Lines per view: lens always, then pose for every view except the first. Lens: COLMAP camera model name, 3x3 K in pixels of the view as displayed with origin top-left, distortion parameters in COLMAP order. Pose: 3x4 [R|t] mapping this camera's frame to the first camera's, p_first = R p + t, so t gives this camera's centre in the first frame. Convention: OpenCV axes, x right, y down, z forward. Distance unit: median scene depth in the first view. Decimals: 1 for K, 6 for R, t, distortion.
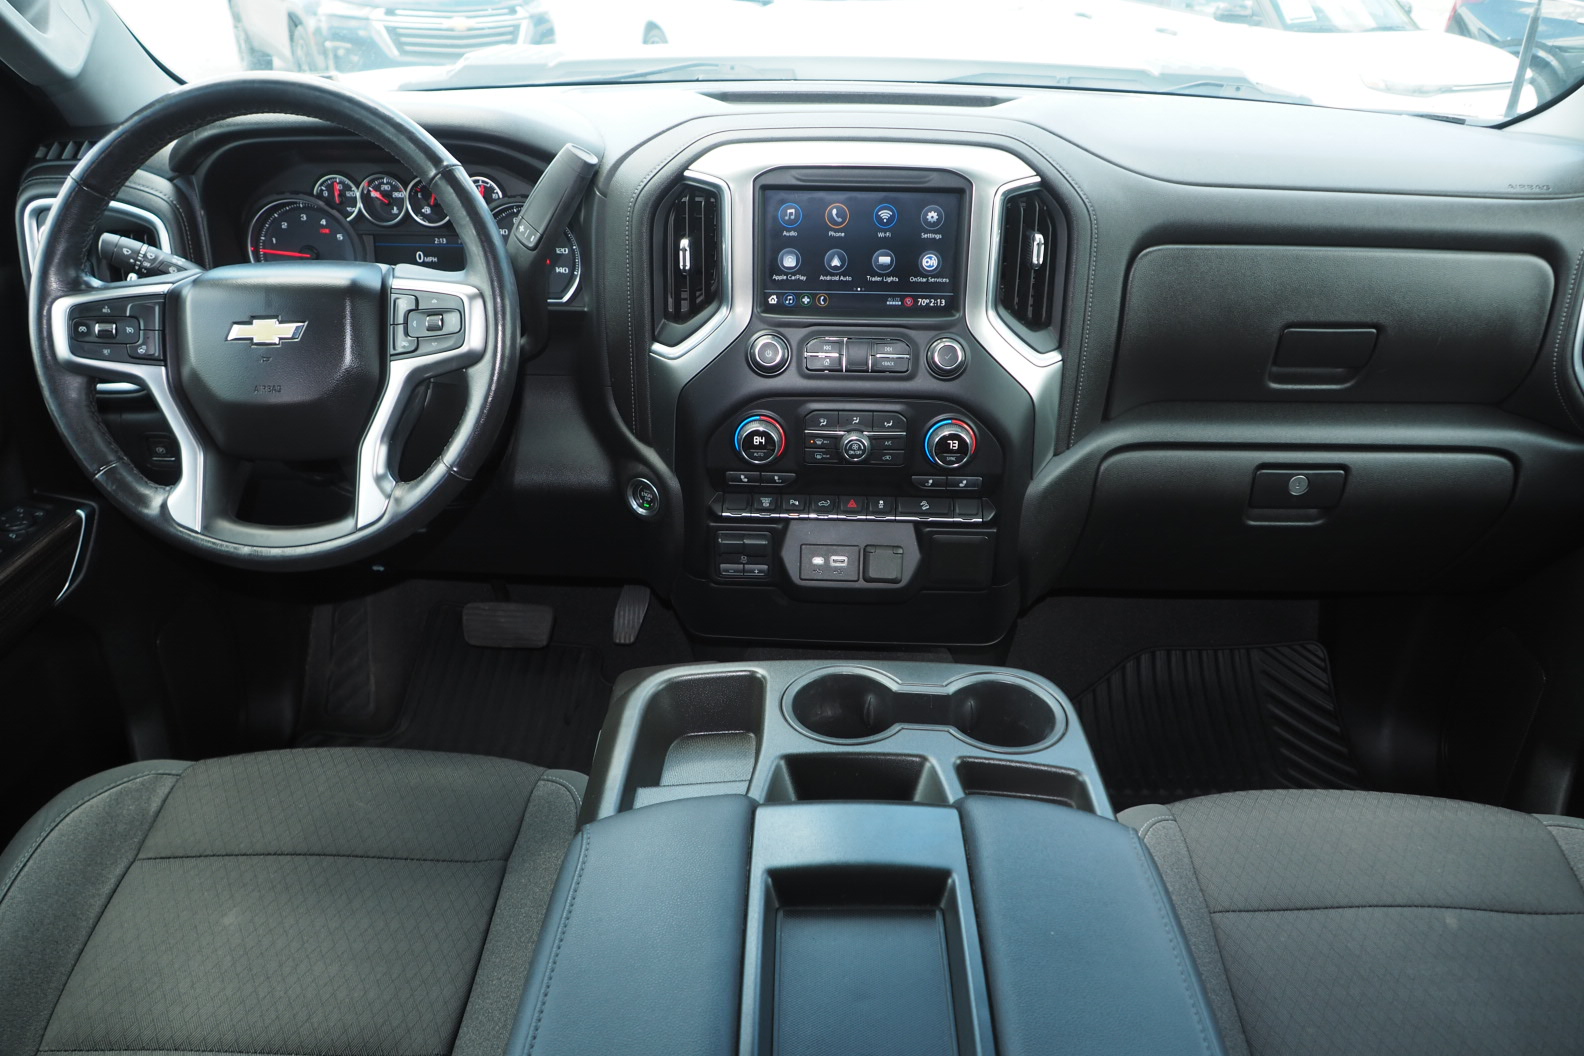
lens RADIAL K [[1162.5, 0, 792.0], [0, 1162.5, 528.0], [0, 0, 1]] dist [-0.004814, -0.003189]
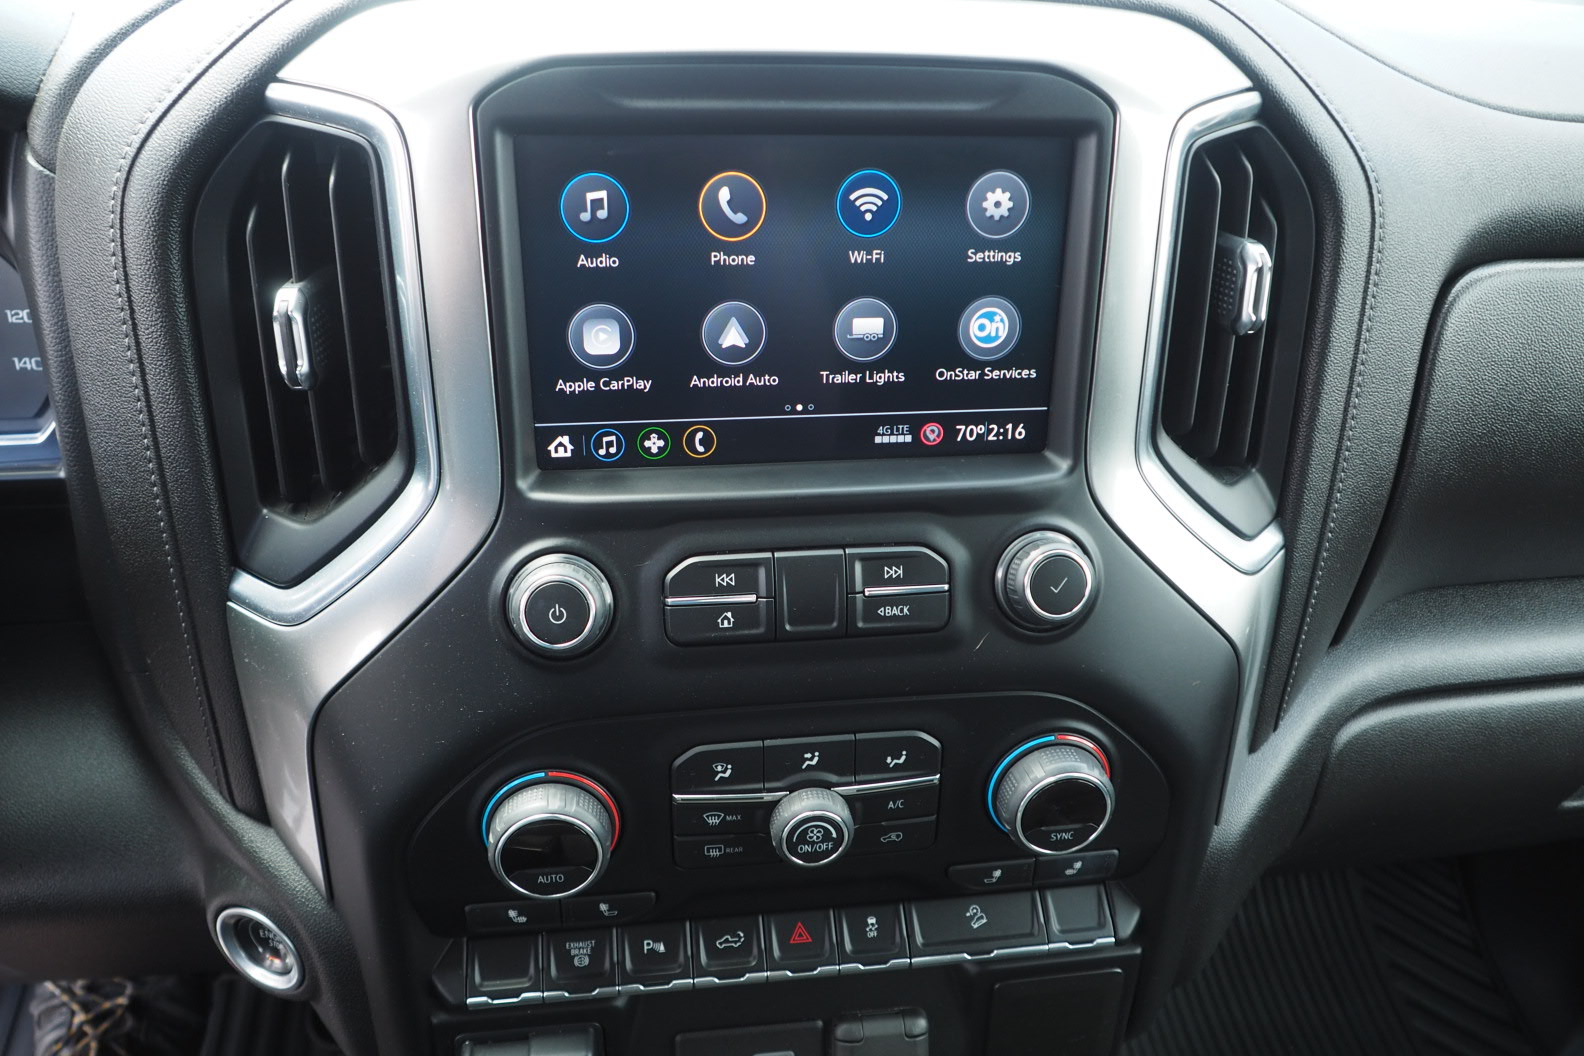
lens RADIAL K [[1155.4, 0, 798.6], [0, 1155.4, 516.5], [0, 0, 1]] dist [-0.018455, -0.006448]
pose [[0.985470, -0.063563, 0.157510, -0.001719], [0.065397, 0.997838, -0.006483, -0.169688], [-0.156757, 0.016690, 0.987496, 0.646299]]
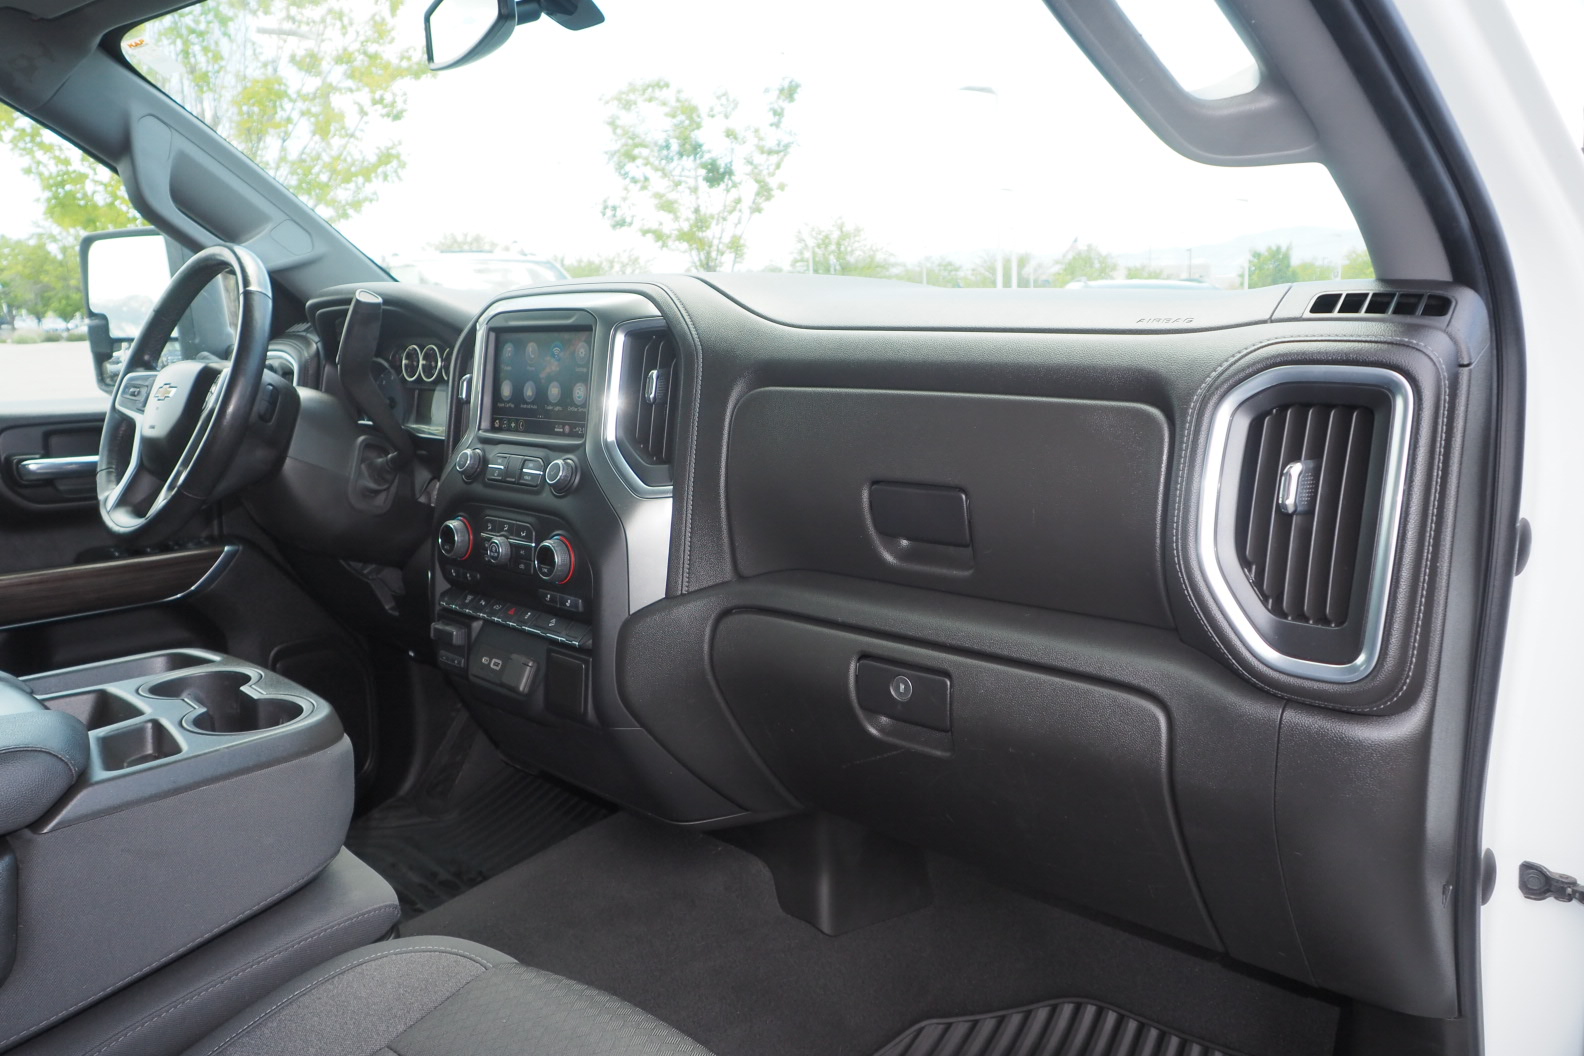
lens RADIAL K [[1162.5, 0, 792.0], [0, 1162.5, 528.0], [0, 0, 1]] dist [-0.004814, -0.003189]
pose [[0.740259, 0.089476, -0.666341, 0.998846], [-0.305720, 0.927509, -0.215088, 0.062076], [0.598792, 0.362934, 0.713951, 0.383235]]
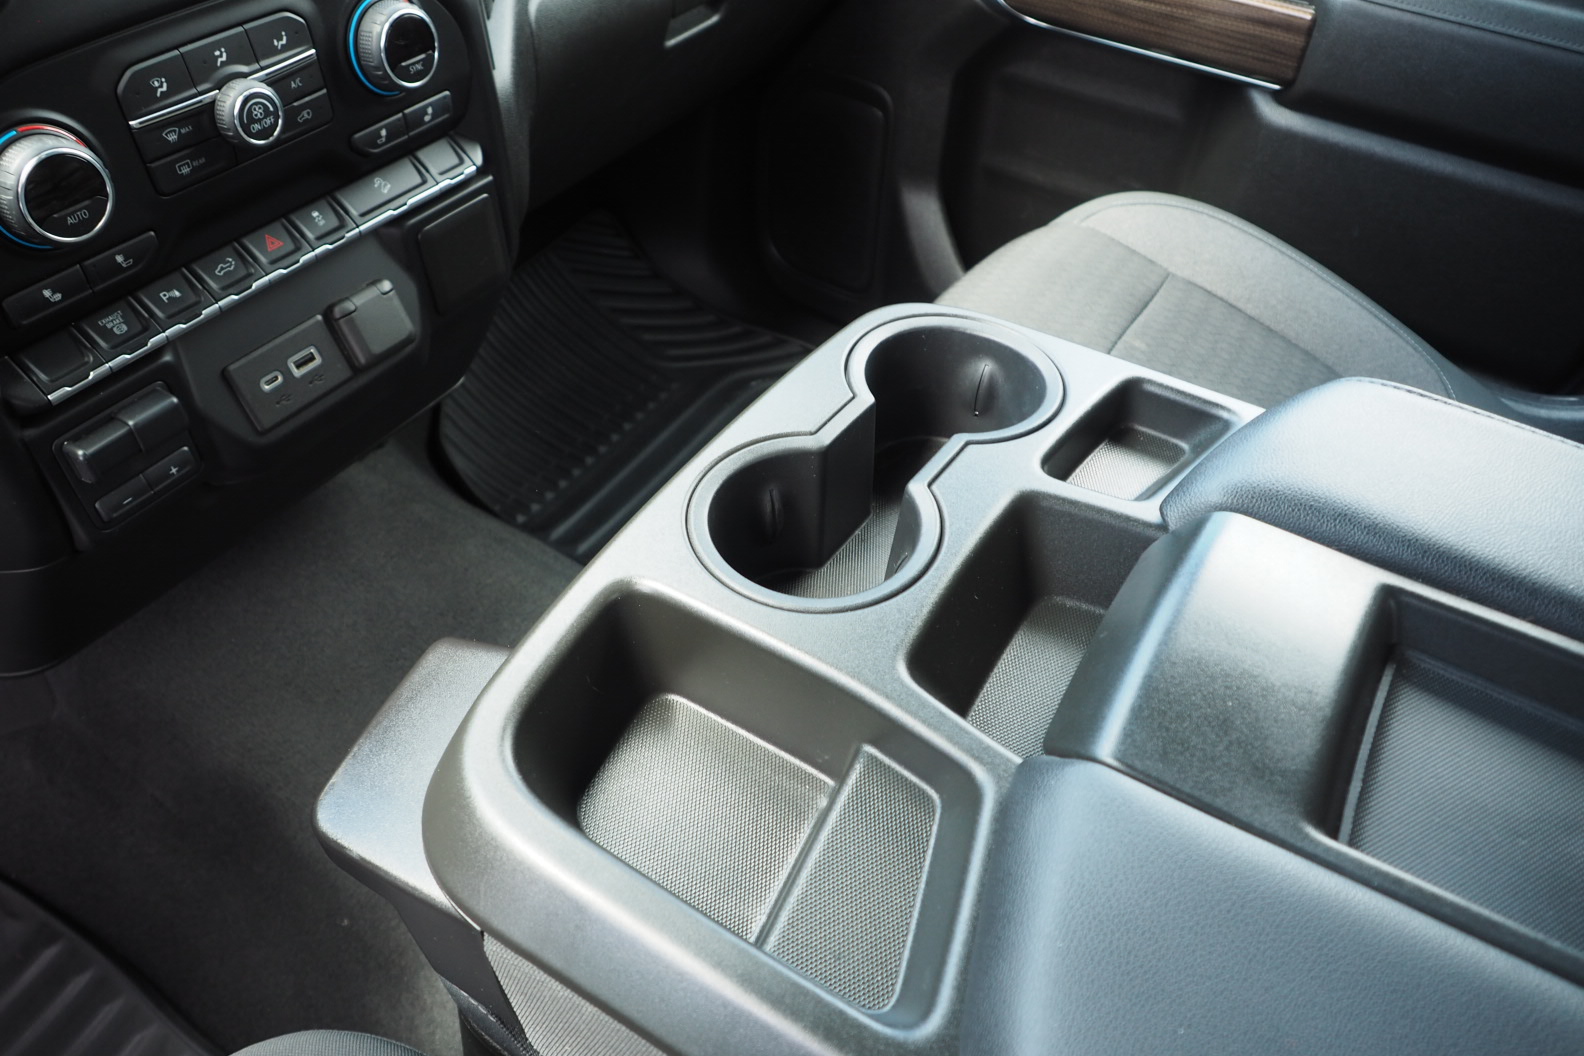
lens RADIAL K [[1134.0, 0, 804.4], [0, 1134.0, 527.5], [0, 0, 1]] dist [-0.016527, -0.000194]
pose [[0.506704, -0.596537, 0.622411, -0.216580], [0.388421, 0.802492, 0.452919, -0.056226], [-0.769662, 0.012262, 0.638333, 0.552074]]
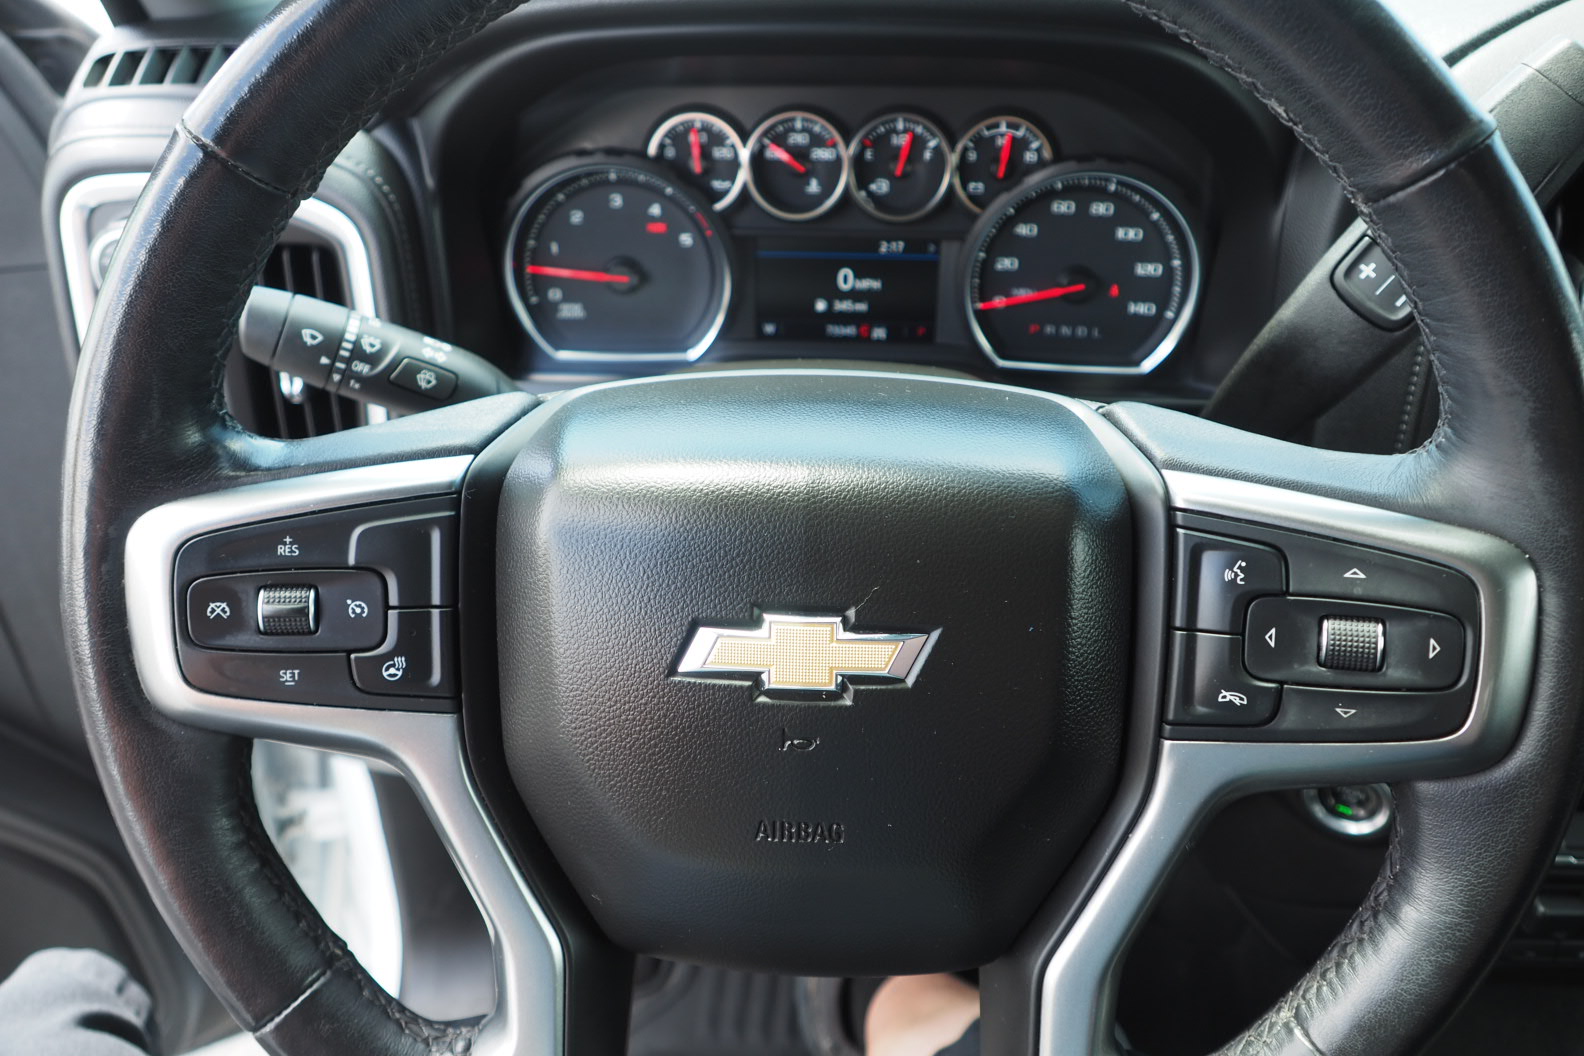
lens RADIAL K [[1162.5, 0, 792.0], [0, 1162.5, 528.0], [0, 0, 1]] dist [-0.004814, -0.003189]
pose [[0.999044, 0.008576, -0.042861, -0.366292], [-0.005645, 0.997667, 0.068040, -0.184922], [0.043344, -0.067733, 0.996761, 0.572263]]
